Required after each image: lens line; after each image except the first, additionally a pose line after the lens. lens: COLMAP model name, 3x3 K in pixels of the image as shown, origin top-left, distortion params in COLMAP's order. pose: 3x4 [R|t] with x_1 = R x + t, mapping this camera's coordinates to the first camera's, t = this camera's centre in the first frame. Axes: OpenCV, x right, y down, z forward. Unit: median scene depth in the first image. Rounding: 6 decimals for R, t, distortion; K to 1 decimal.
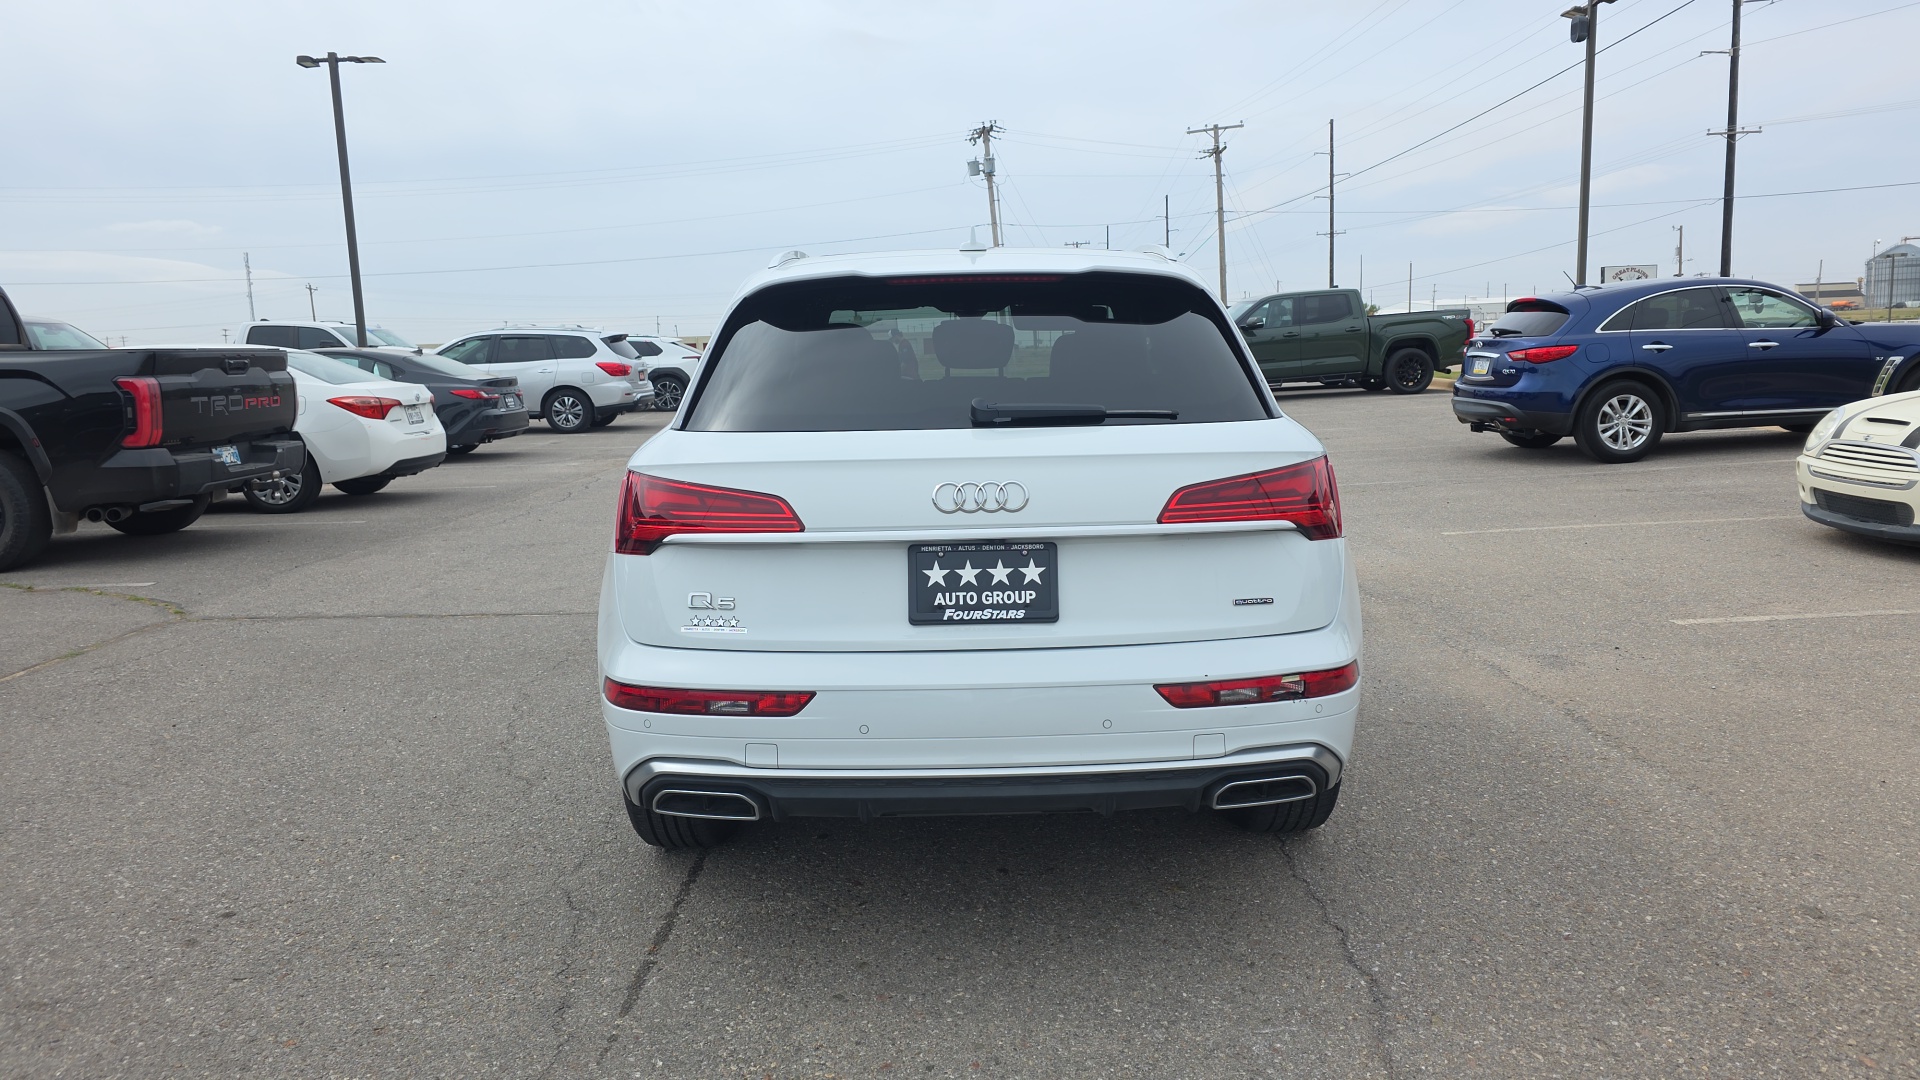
lens RADIAL K [[1294.5, 0, 980.6], [0, 1294.5, 507.1], [0, 0, 1]] dist [0.071862, -0.076254]
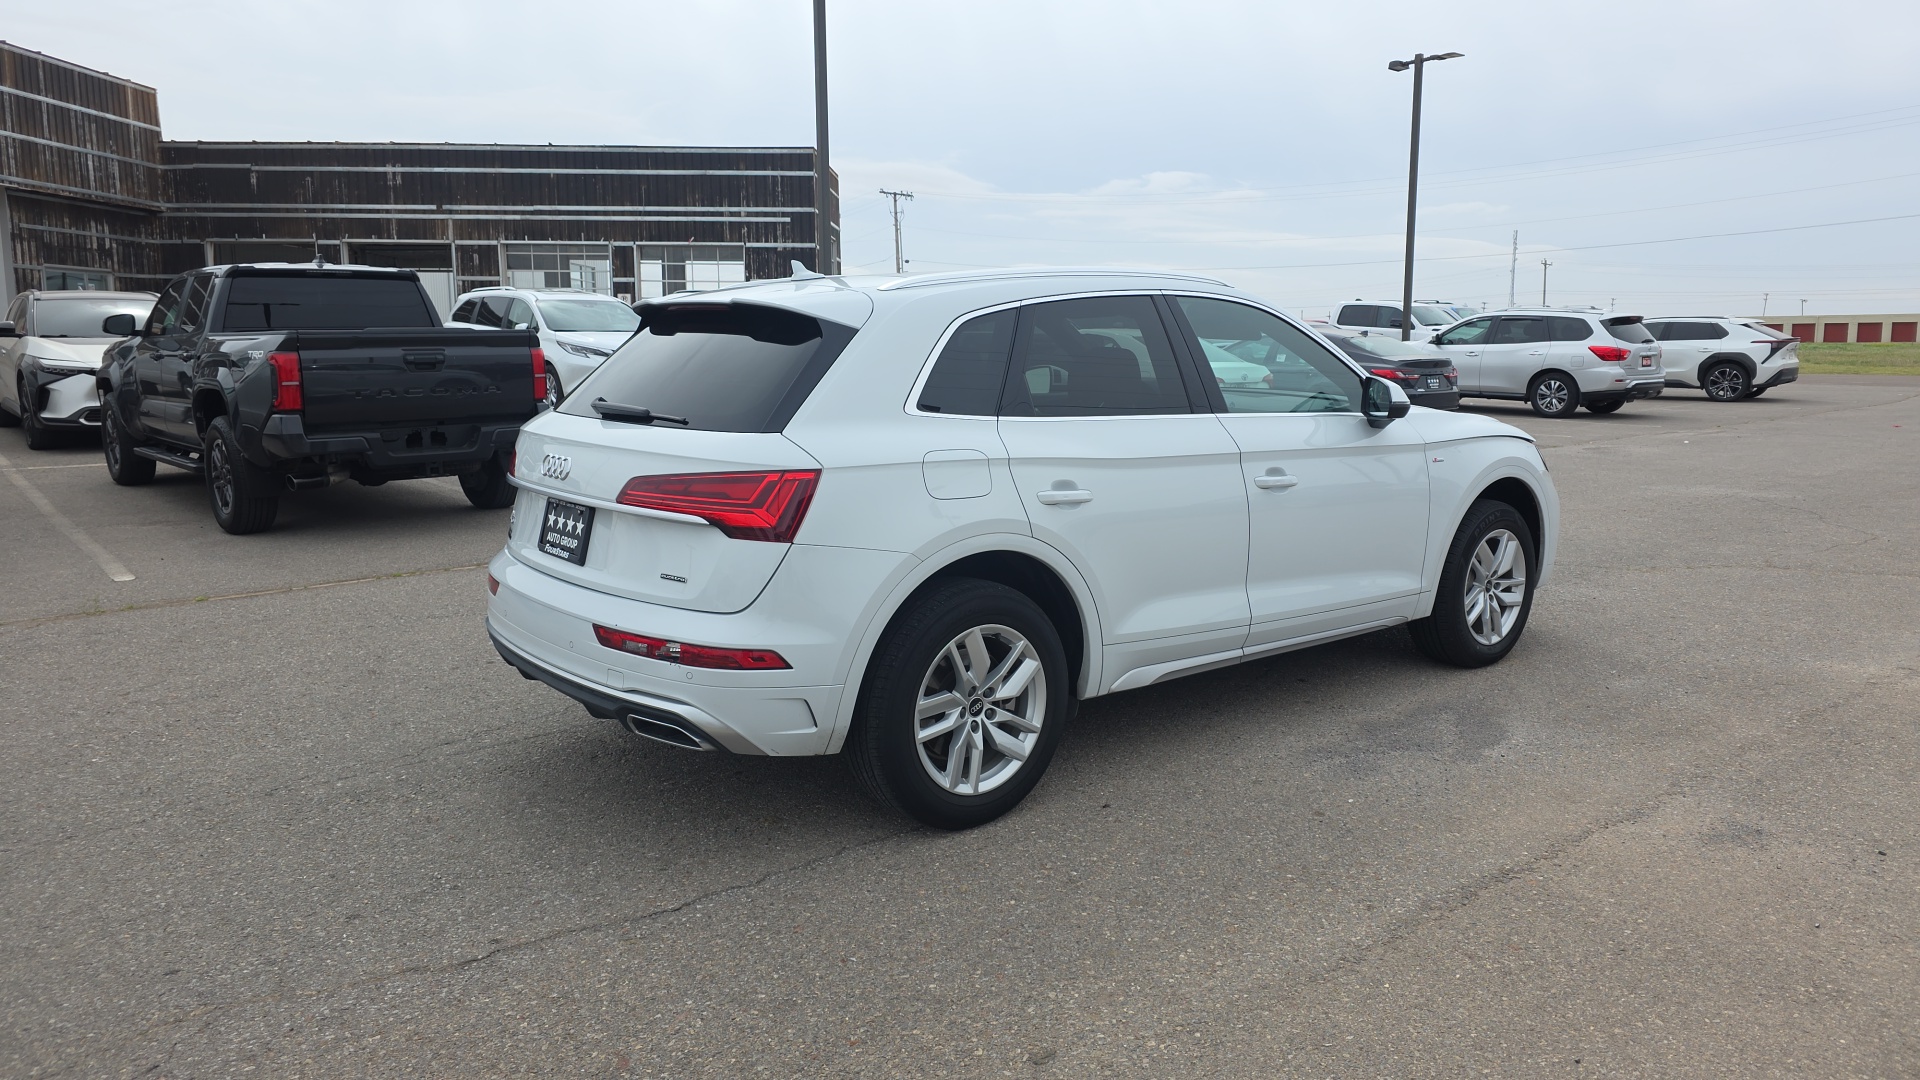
lens RADIAL K [[1277.6, 0, 966.1], [0, 1277.6, 498.7], [0, 0, 1]] dist [0.070867, -0.072526]
pose [[0.622482, 0.125218, -0.772552, 1.111335], [-0.112947, 0.991157, 0.069644, -0.099680], [0.774441, 0.043905, 0.631121, 0.378249]]
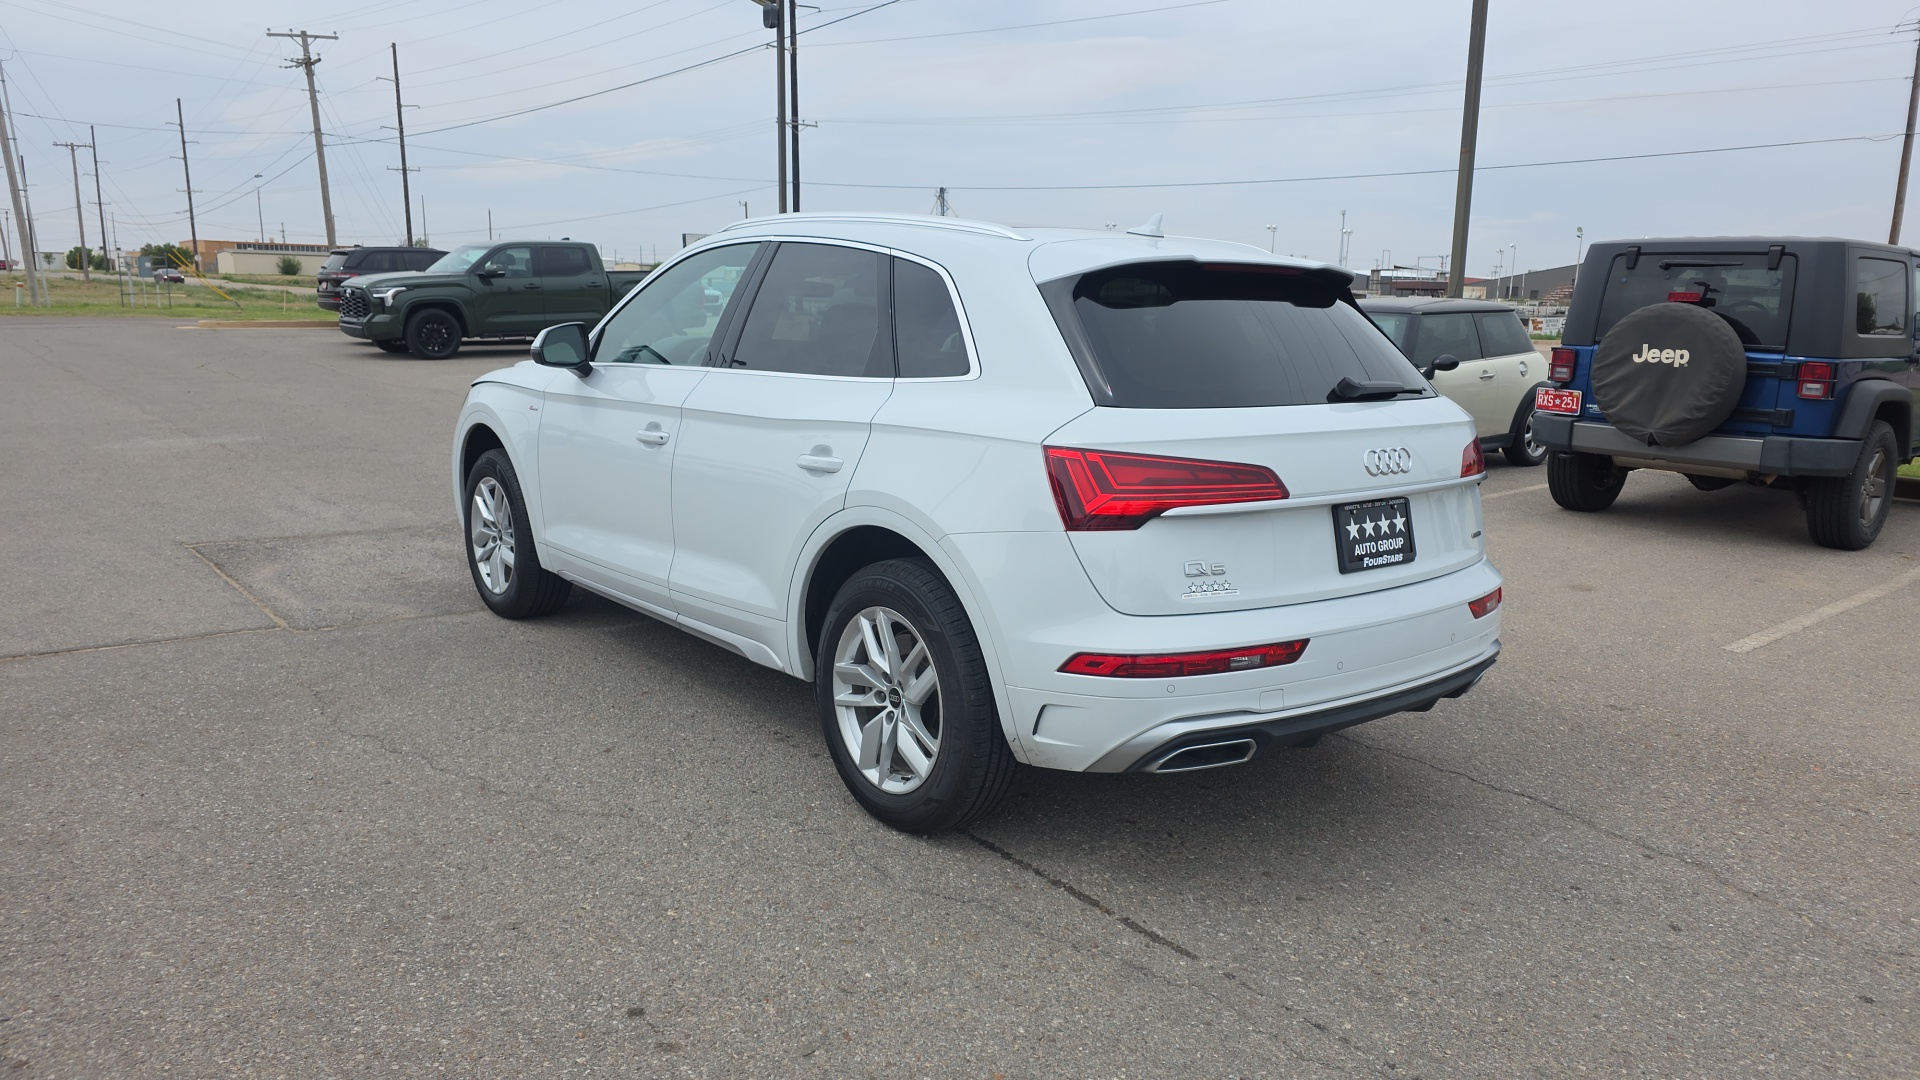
lens RADIAL K [[1292.5, 0, 1005.9], [0, 1292.5, 548.0], [0, 0, 1]] dist [0.072542, -0.079620]
pose [[0.769618, -0.073011, 0.634316, -0.848387], [0.031485, 0.996572, 0.076507, -0.025765], [-0.637727, -0.038910, 0.769279, 0.242602]]
